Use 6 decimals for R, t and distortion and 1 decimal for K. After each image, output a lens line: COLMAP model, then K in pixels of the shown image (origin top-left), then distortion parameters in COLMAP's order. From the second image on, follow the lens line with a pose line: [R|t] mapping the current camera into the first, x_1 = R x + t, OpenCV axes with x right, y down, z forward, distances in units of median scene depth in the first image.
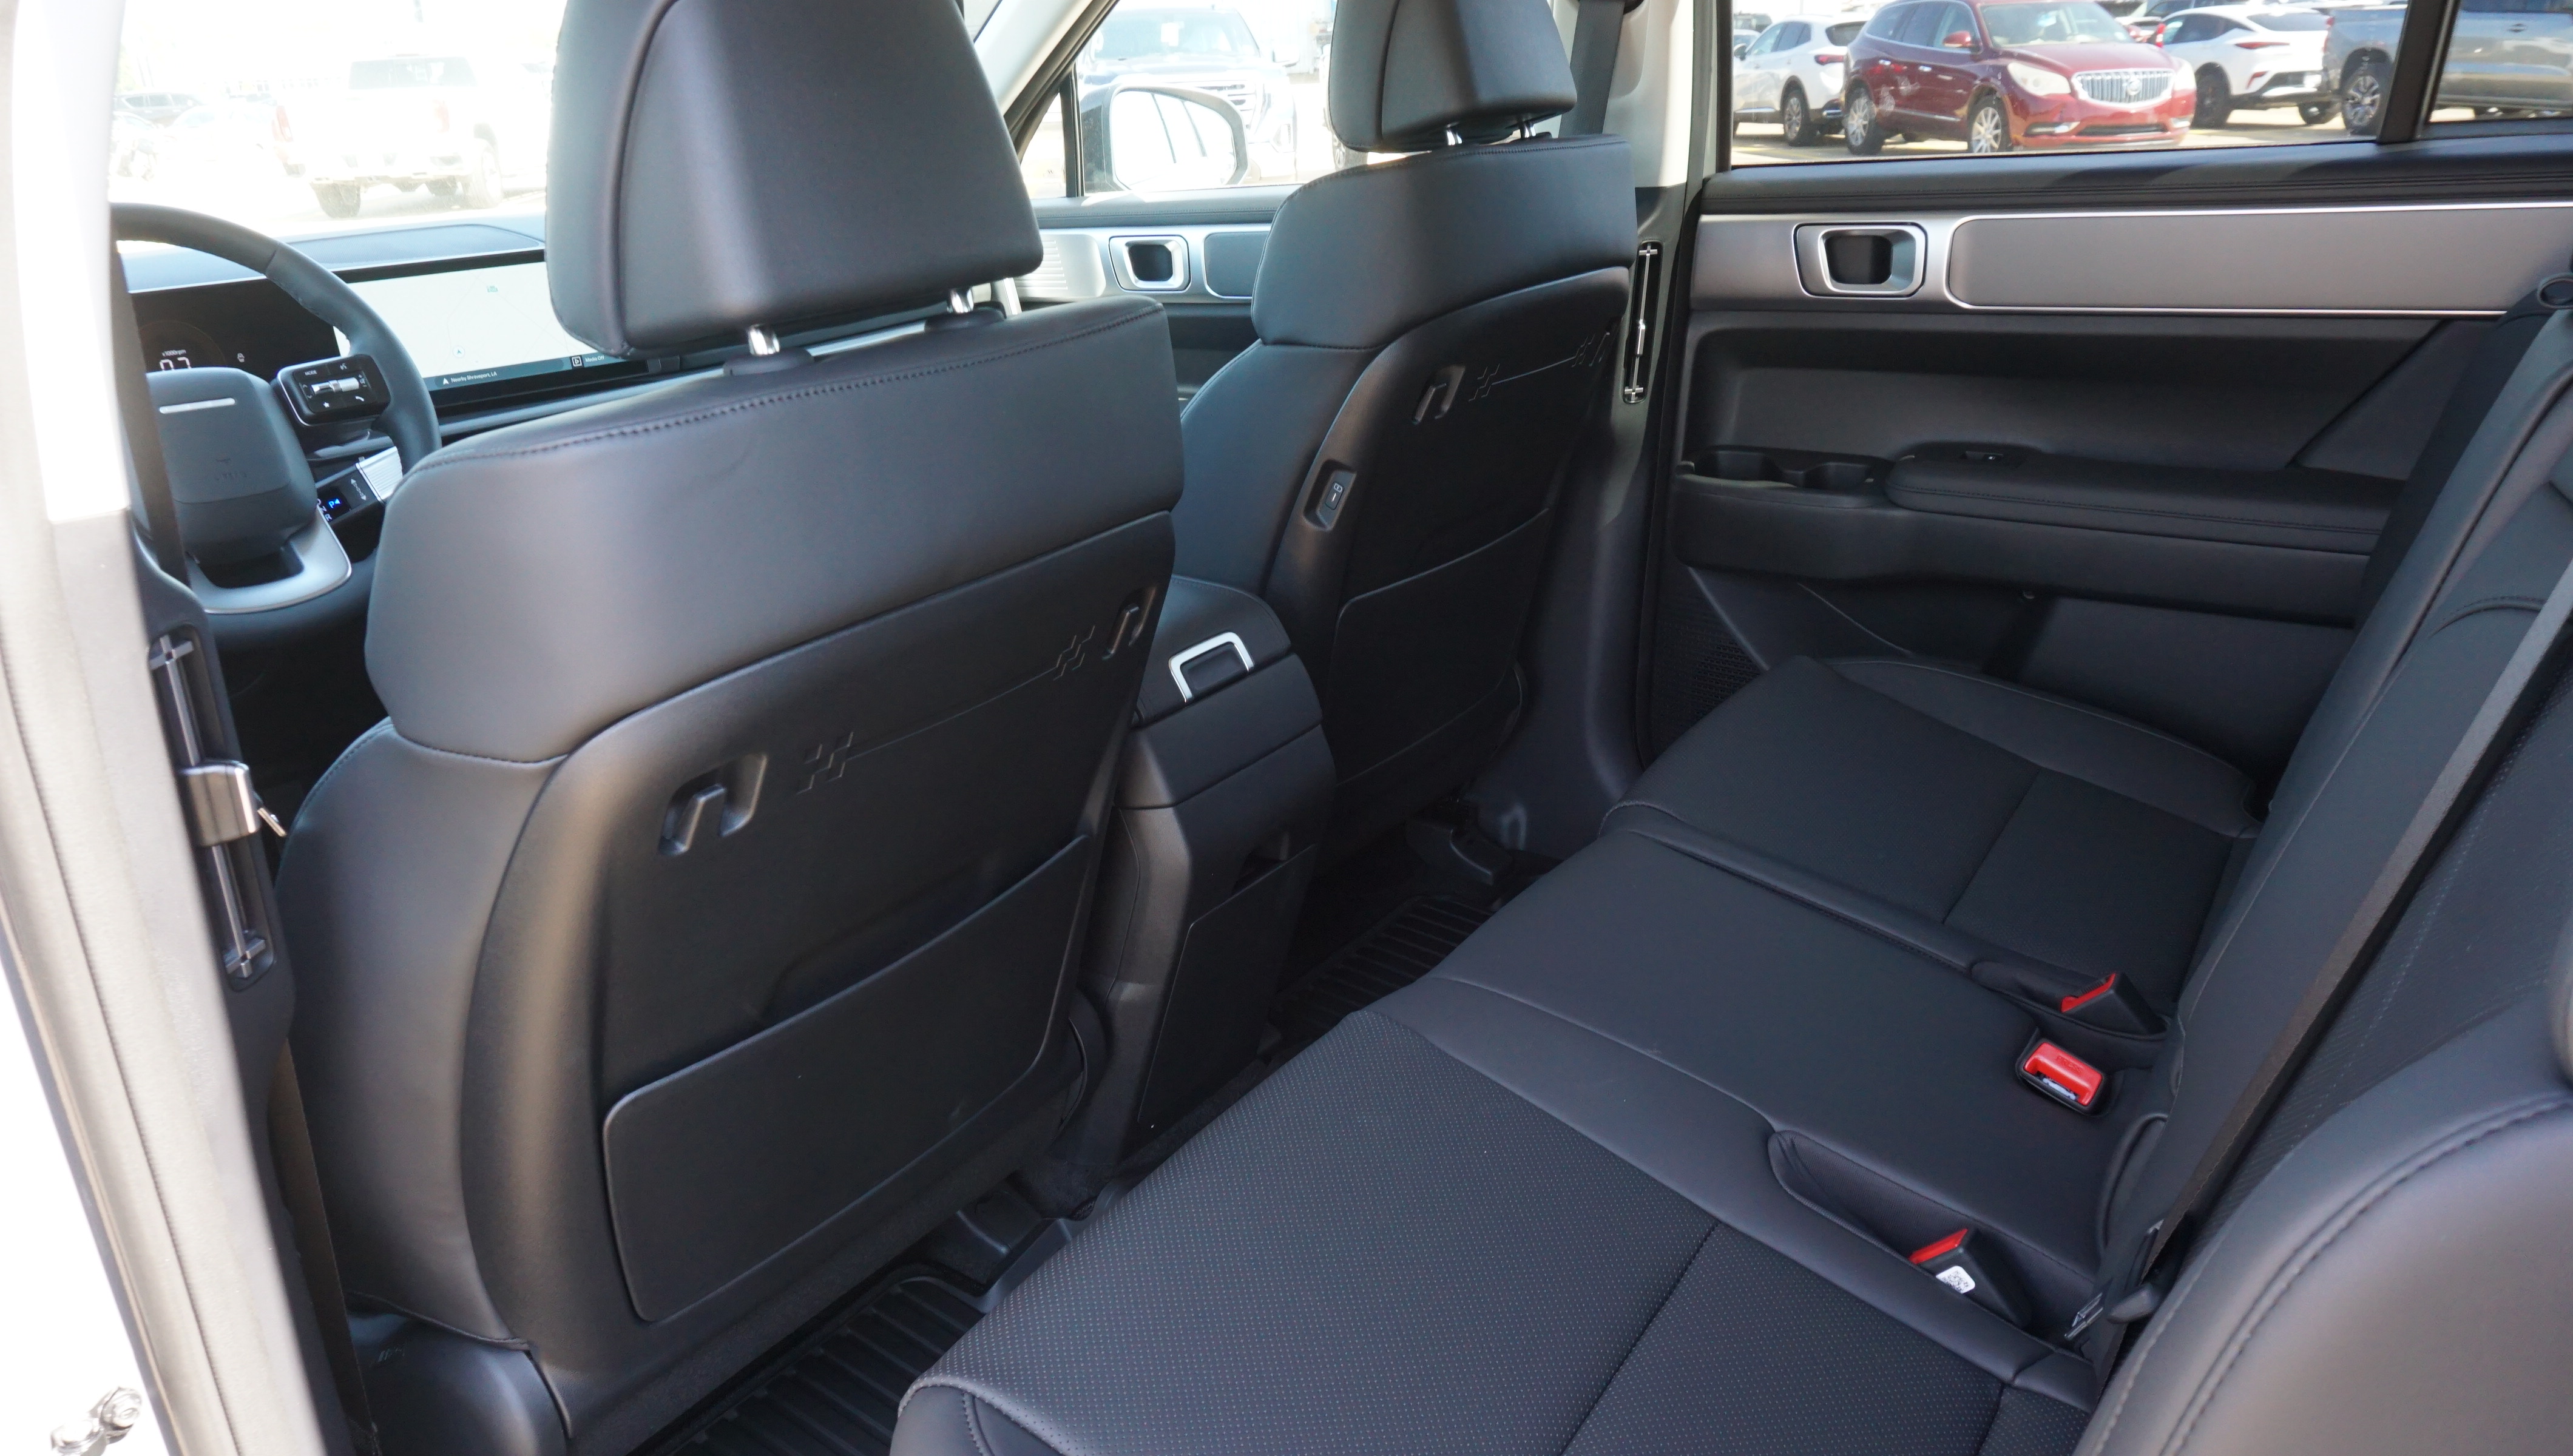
lens RADIAL K [[1688.8, 0, 1290.6], [0, 1688.8, 743.3], [0, 0, 1]] dist [-0.063306, 0.044510]
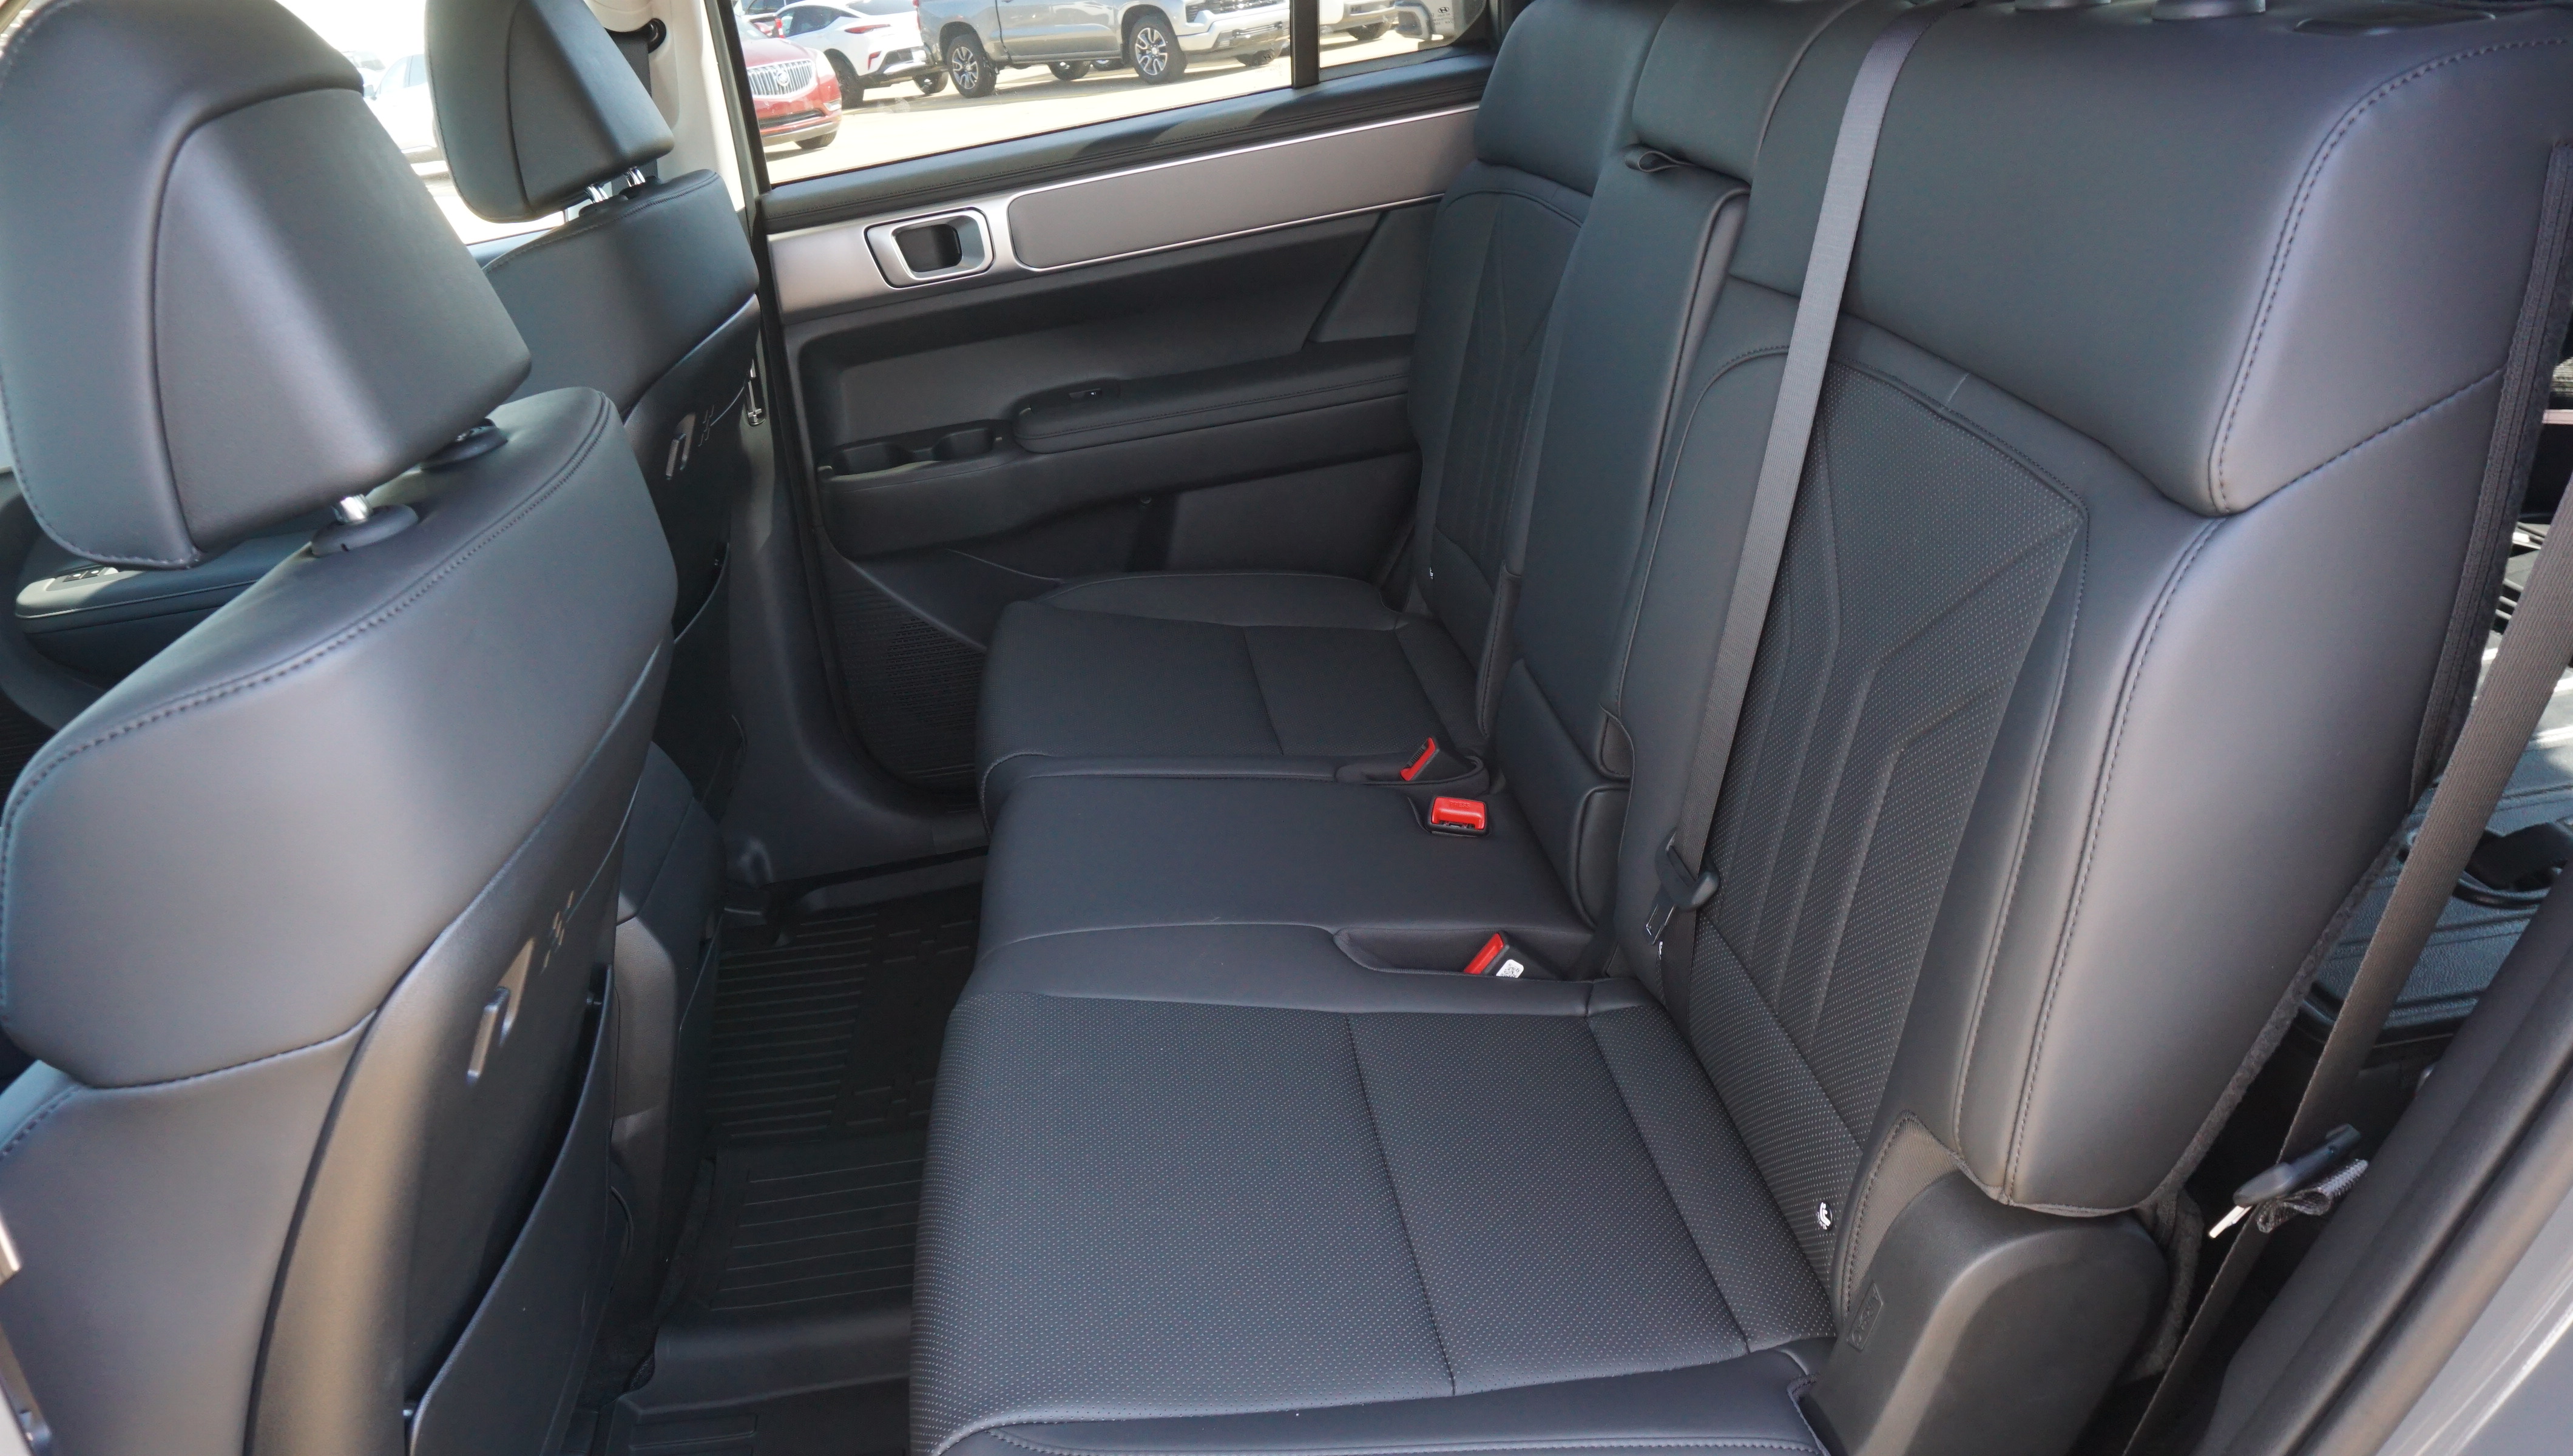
lens RADIAL K [[1664.0, 0, 1286.5], [0, 1664.0, 728.0], [0, 0, 1]] dist [-0.035392, 0.041119]
pose [[0.744160, -0.329546, 0.581055, -0.224415], [0.336567, 0.936335, 0.099999, -0.022908], [-0.577016, 0.121149, 0.807698, 0.017426]]
